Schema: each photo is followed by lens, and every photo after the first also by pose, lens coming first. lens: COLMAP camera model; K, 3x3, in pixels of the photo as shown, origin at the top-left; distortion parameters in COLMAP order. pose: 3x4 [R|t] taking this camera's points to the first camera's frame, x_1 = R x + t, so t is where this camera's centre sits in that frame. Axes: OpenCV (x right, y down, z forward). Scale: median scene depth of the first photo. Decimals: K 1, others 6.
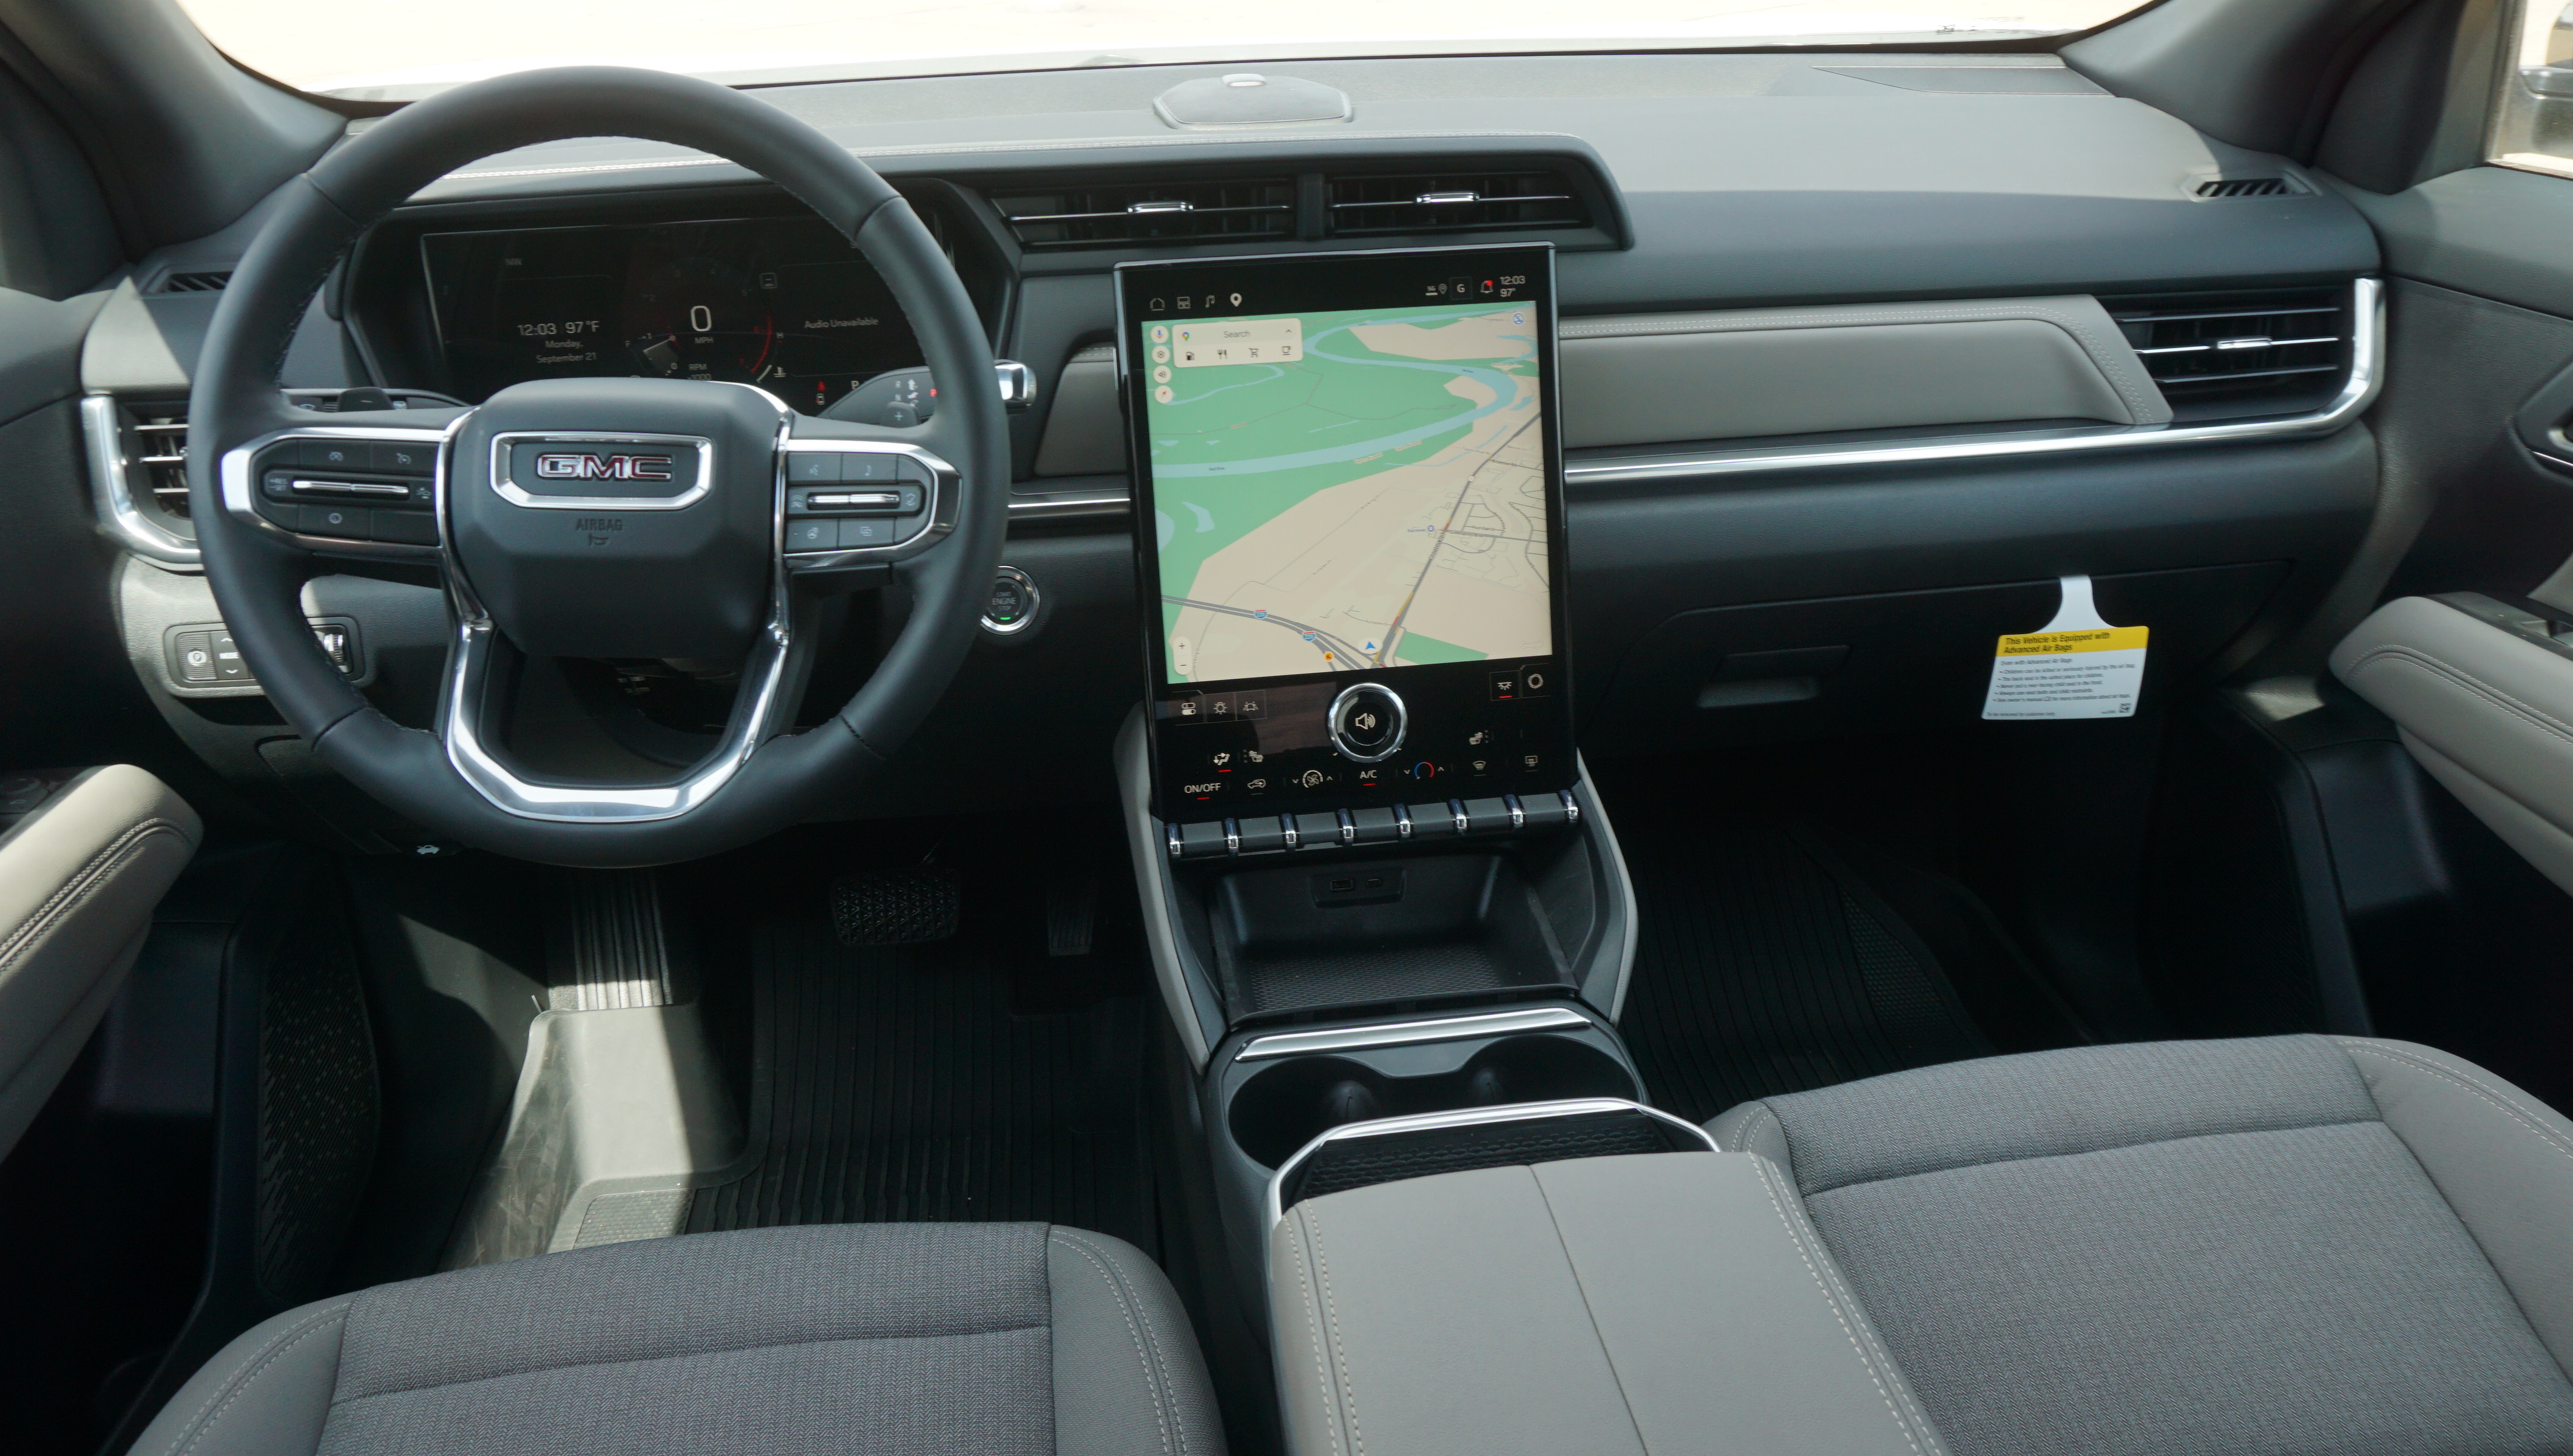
lens RADIAL K [[1719.1, 0, 1274.7], [0, 1719.1, 737.0], [0, 0, 1]] dist [-0.042650, 0.028132]
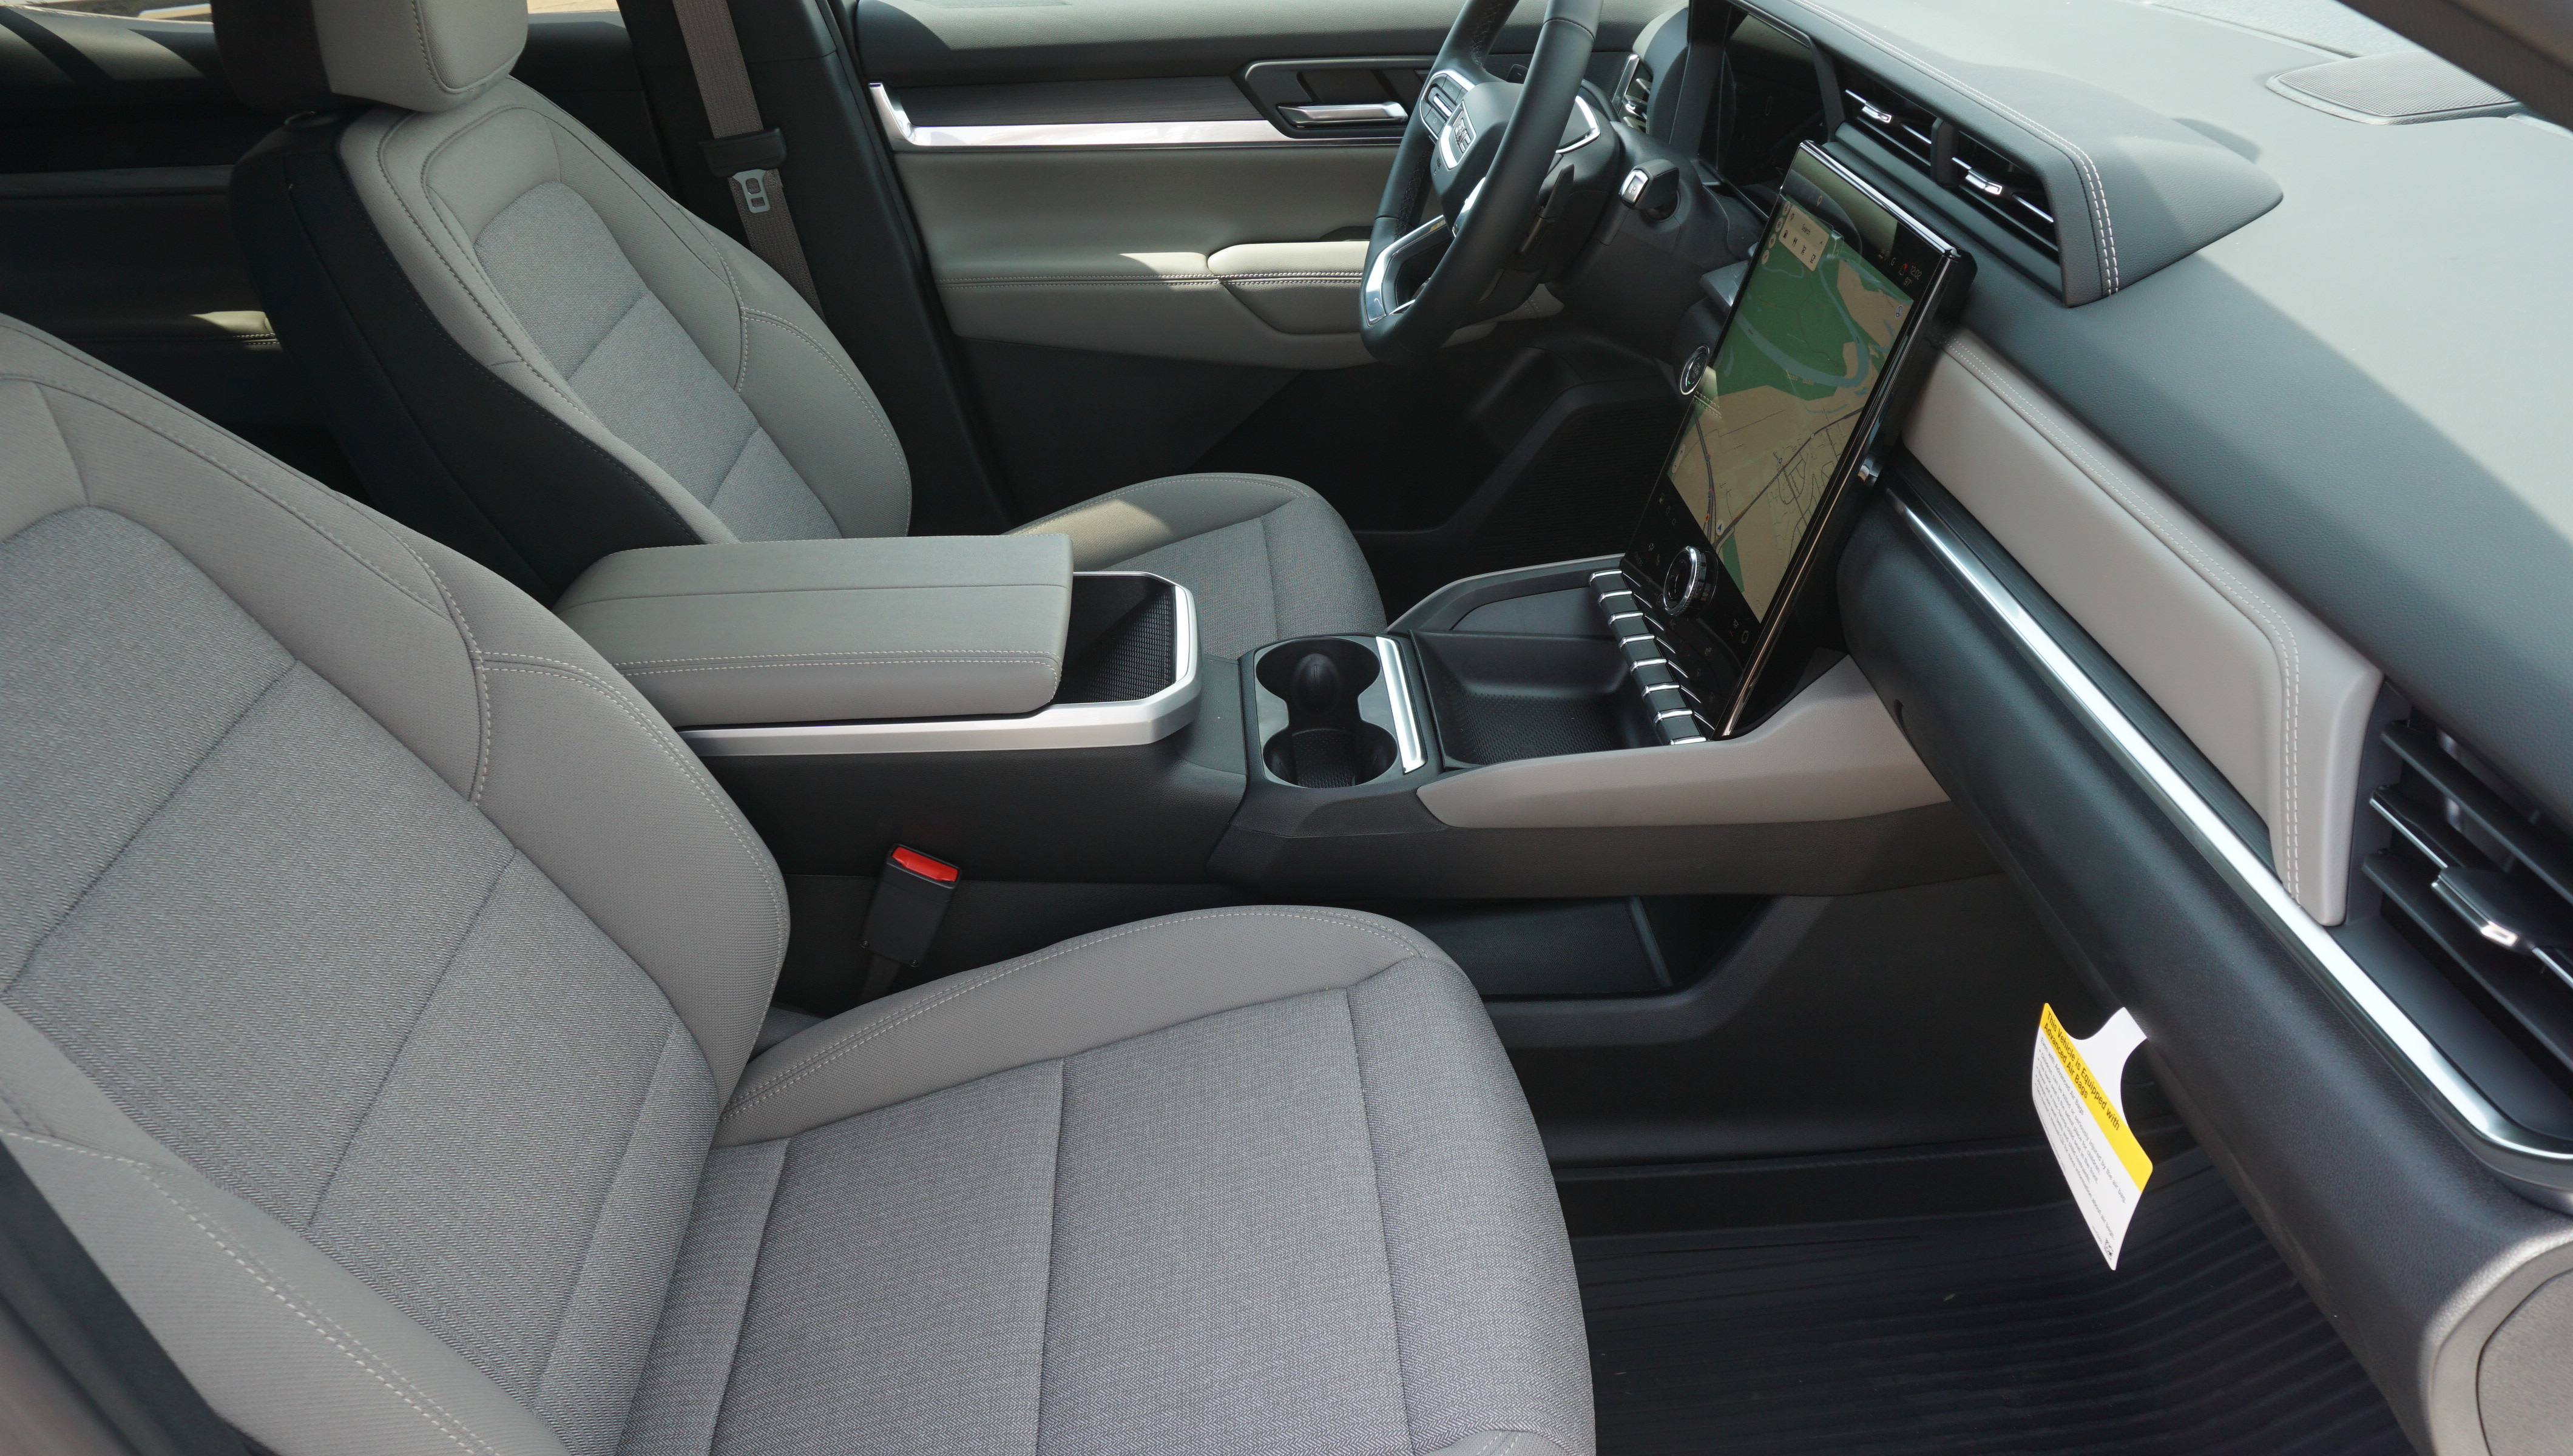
lens RADIAL K [[1719.1, 0, 1288.8], [0, 1719.1, 707.6], [0, 0, 1]] dist [-0.042650, 0.028132]
pose [[-0.070120, 0.537259, -0.840497, 1.080864], [-0.409972, 0.752603, 0.515278, -0.426962], [0.909399, 0.380712, 0.167489, 0.612248]]
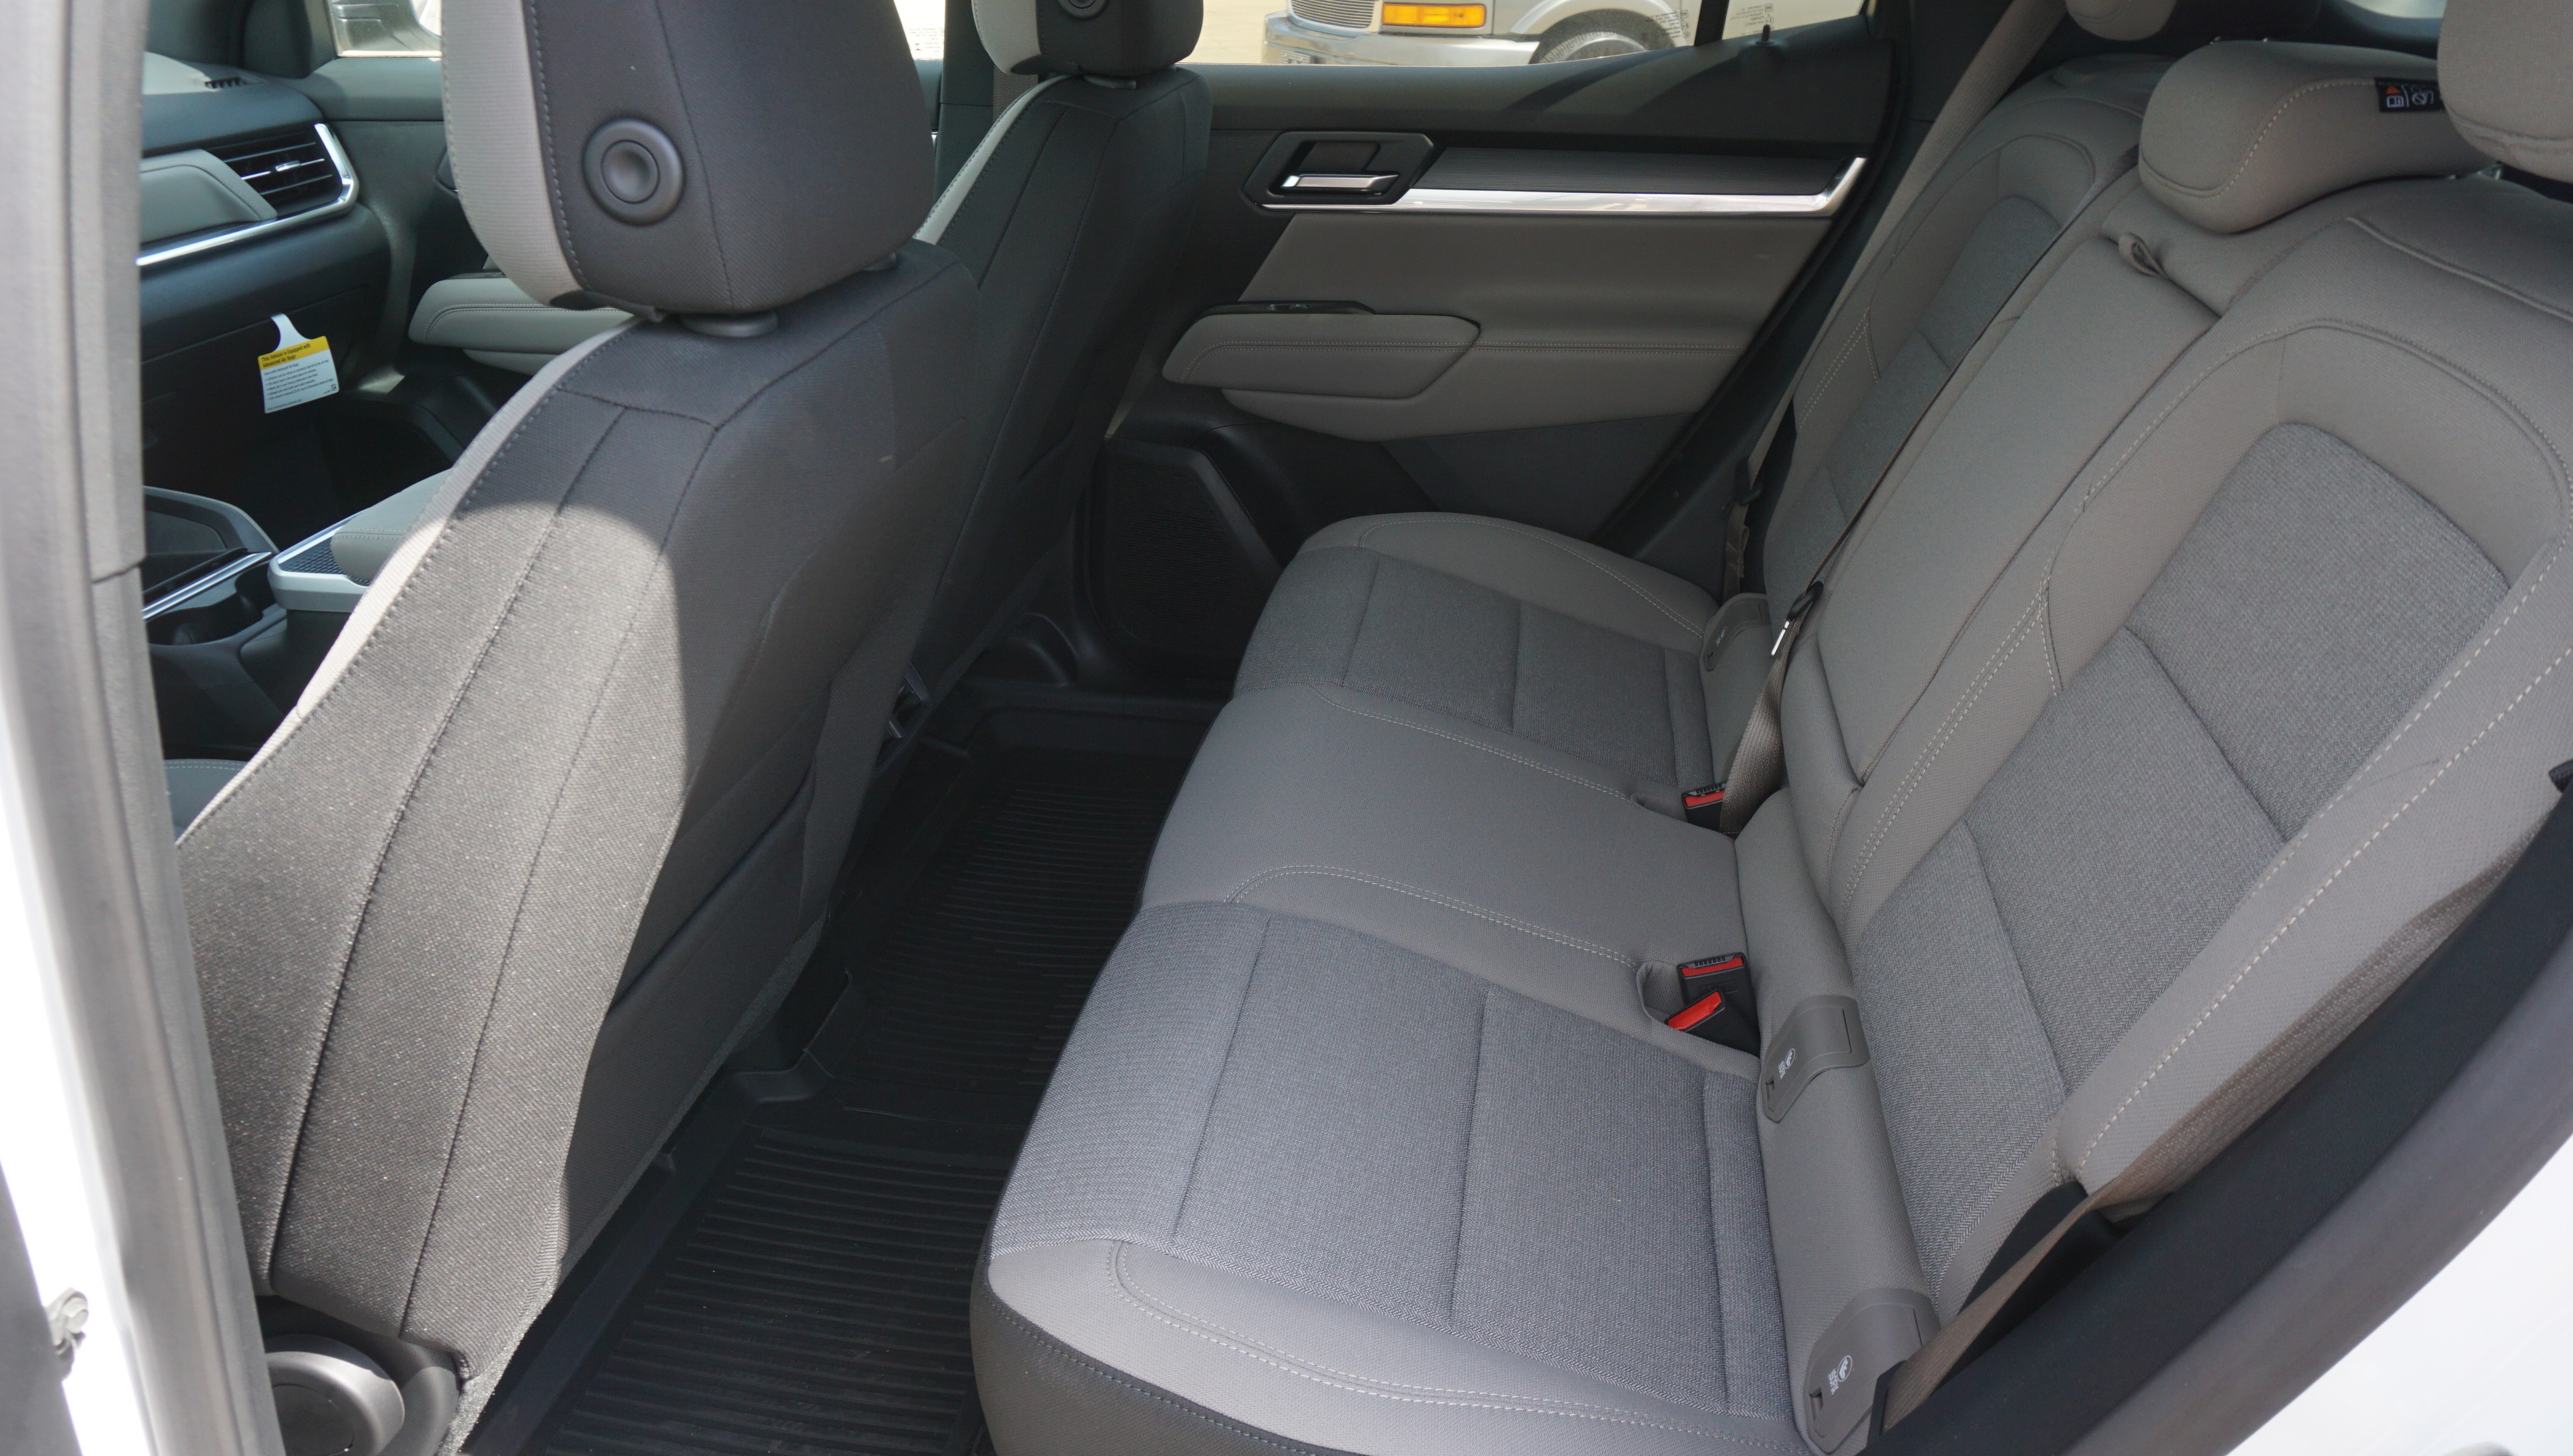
lens RADIAL K [[1719.1, 0, 1292.9], [0, 1719.1, 720.3], [0, 0, 1]] dist [-0.042650, 0.028132]
pose [[0.283889, -0.402741, 0.870176, -0.960274], [0.413387, 0.870250, 0.267910, 0.243983], [-0.865169, 0.283663, 0.413542, -0.494694]]
